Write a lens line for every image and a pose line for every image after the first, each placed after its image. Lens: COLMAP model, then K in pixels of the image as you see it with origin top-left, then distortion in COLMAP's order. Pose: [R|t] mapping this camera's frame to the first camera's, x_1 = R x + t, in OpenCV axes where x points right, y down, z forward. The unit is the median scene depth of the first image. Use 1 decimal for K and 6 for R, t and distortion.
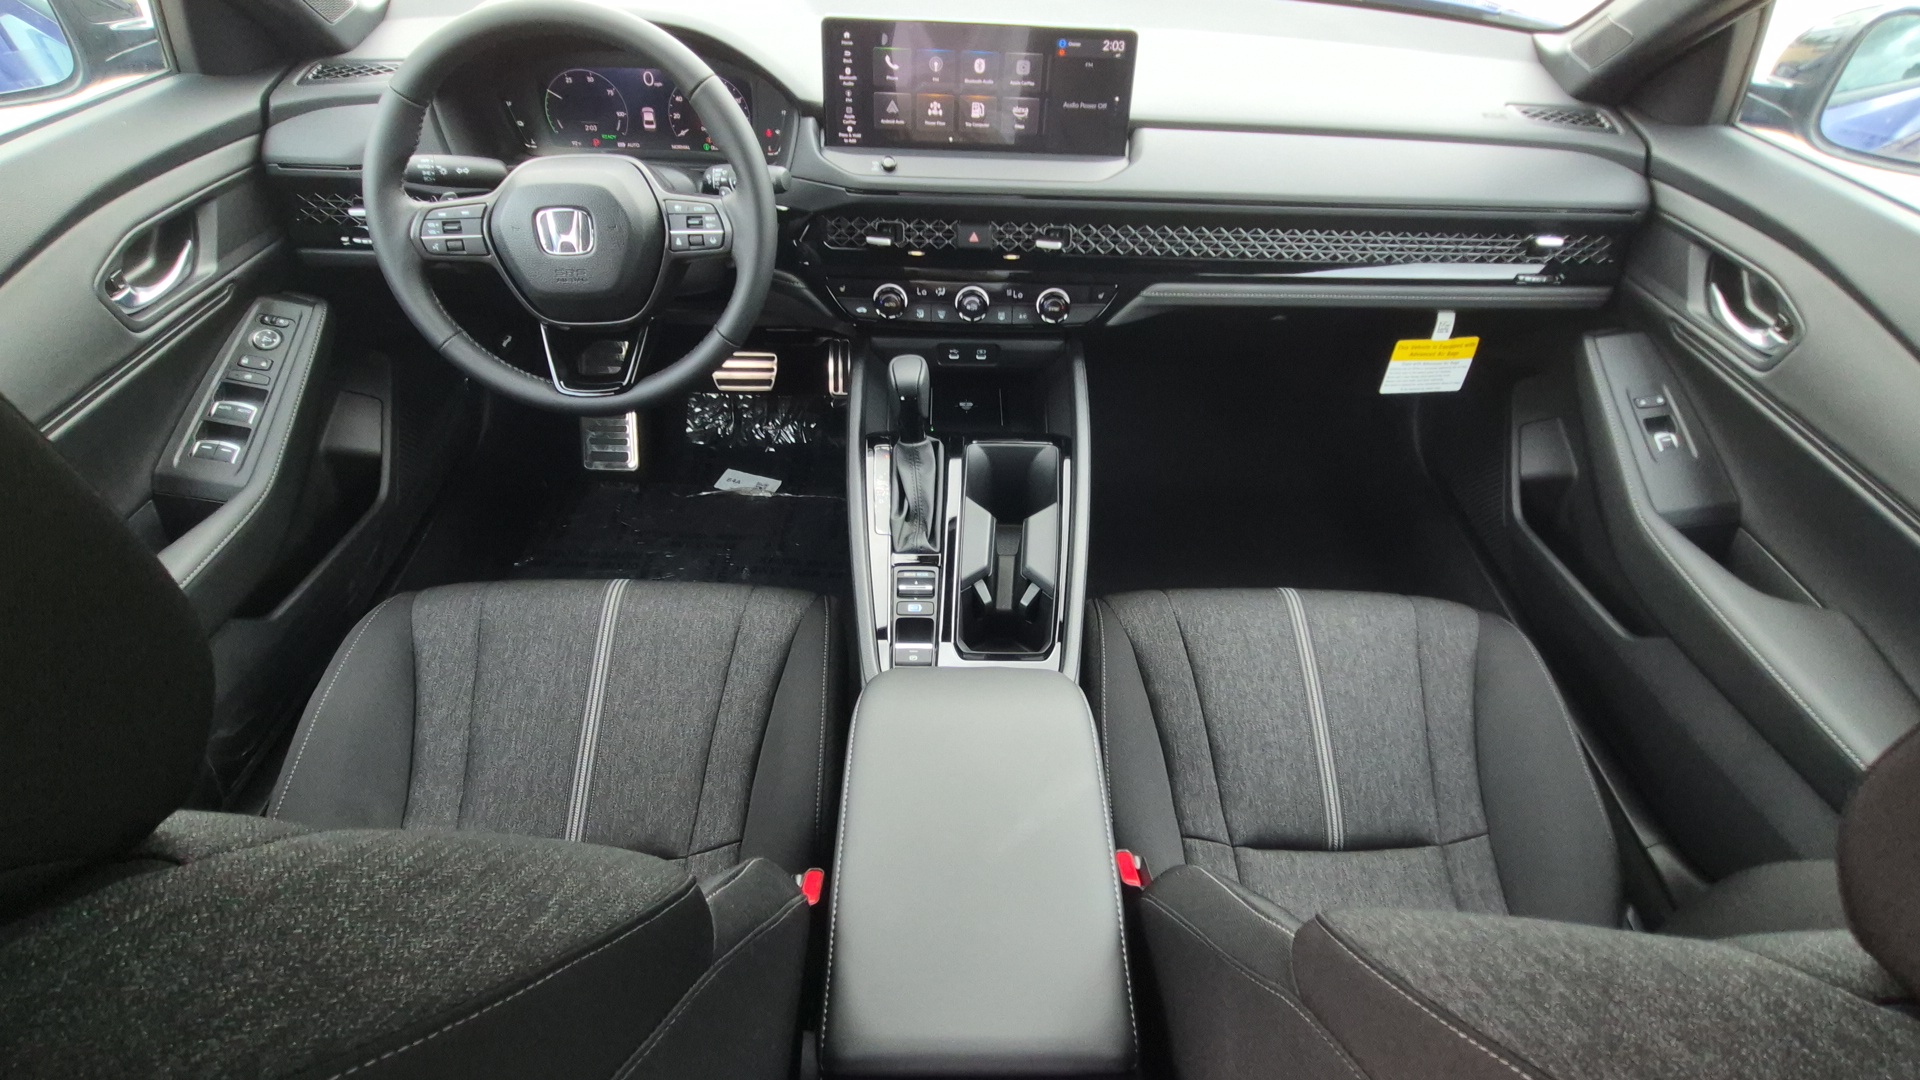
lens RADIAL K [[1033.8, 0, 975.3], [0, 1033.8, 534.4], [0, 0, 1]] dist [-0.005598, -0.000906]
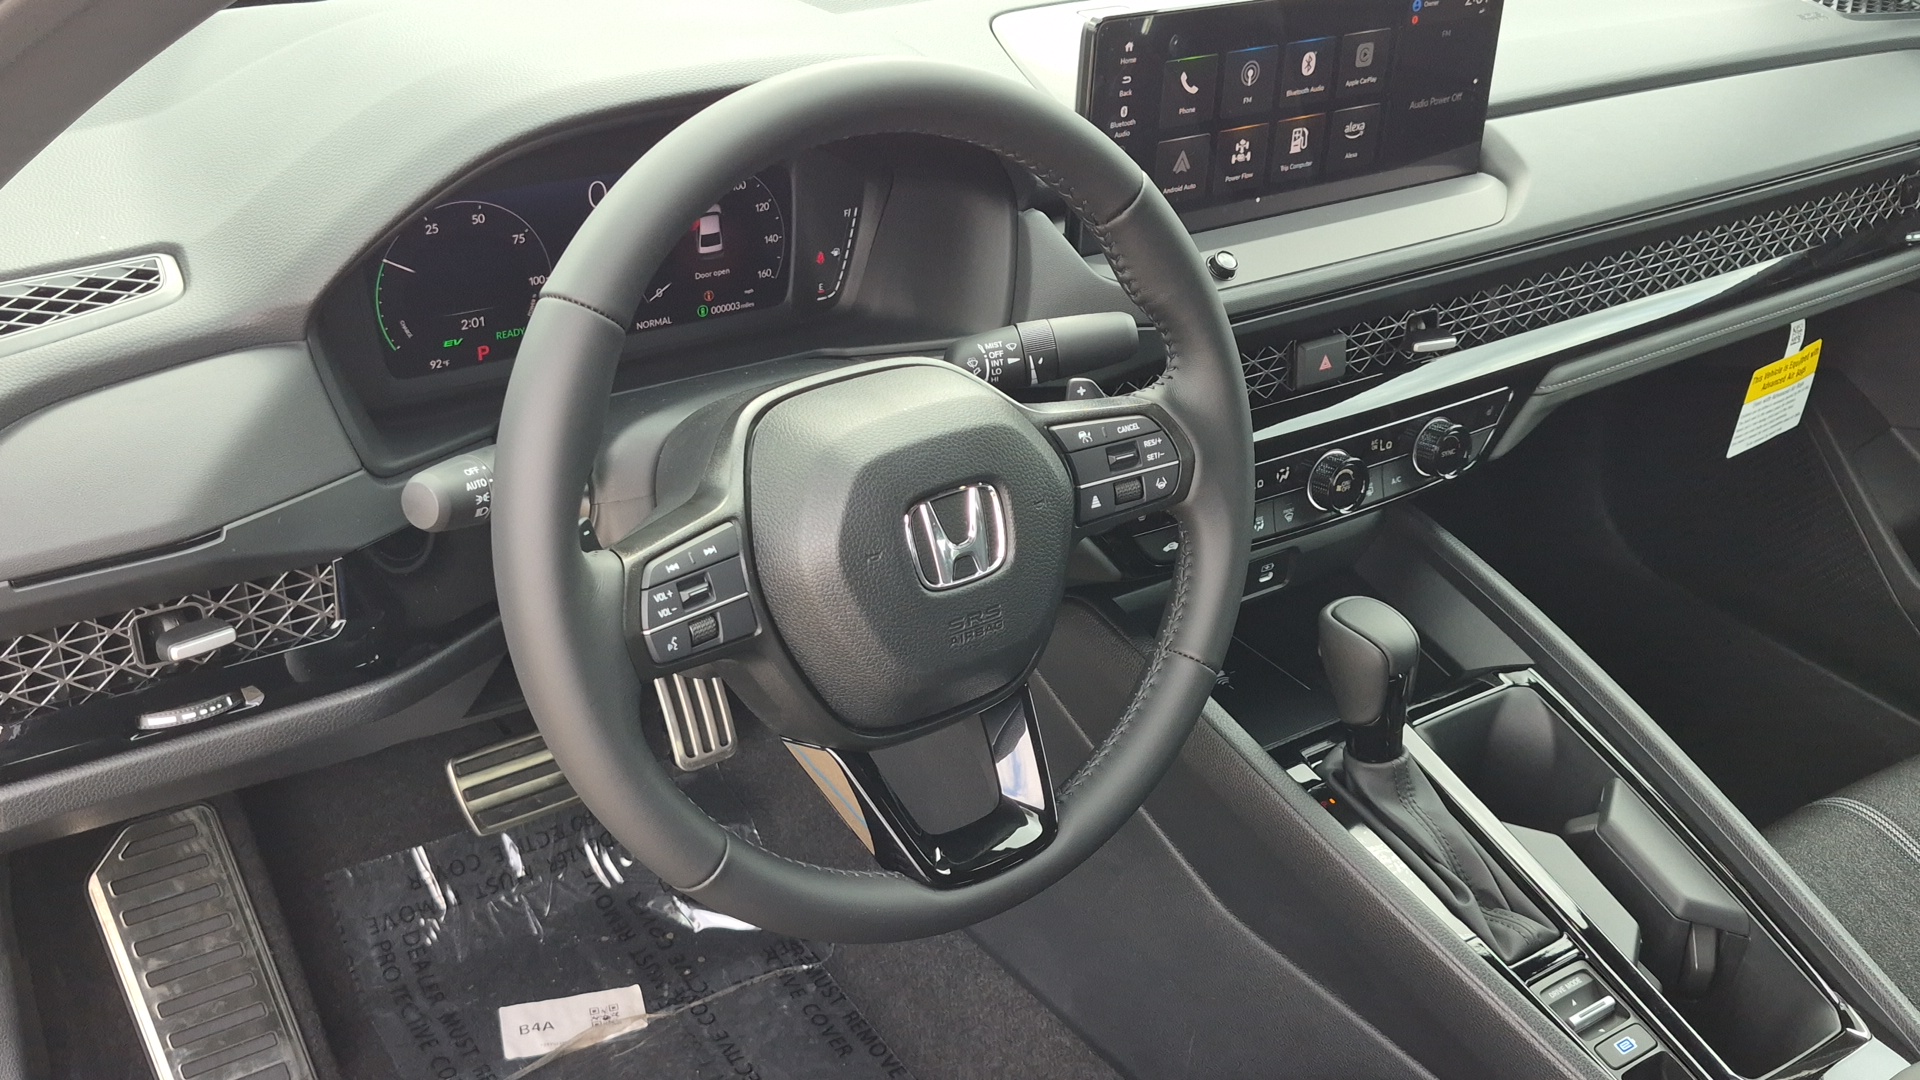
lens RADIAL K [[2099.3, 0, 960.0], [0, 2099.3, 540.0], [0, 0, 1]] dist [0.071884, -0.025025]
pose [[0.814192, -0.262840, 0.517693, -0.769933], [0.336368, 0.940316, -0.051605, -0.216798], [-0.473231, 0.216151, 0.854009, 0.185989]]
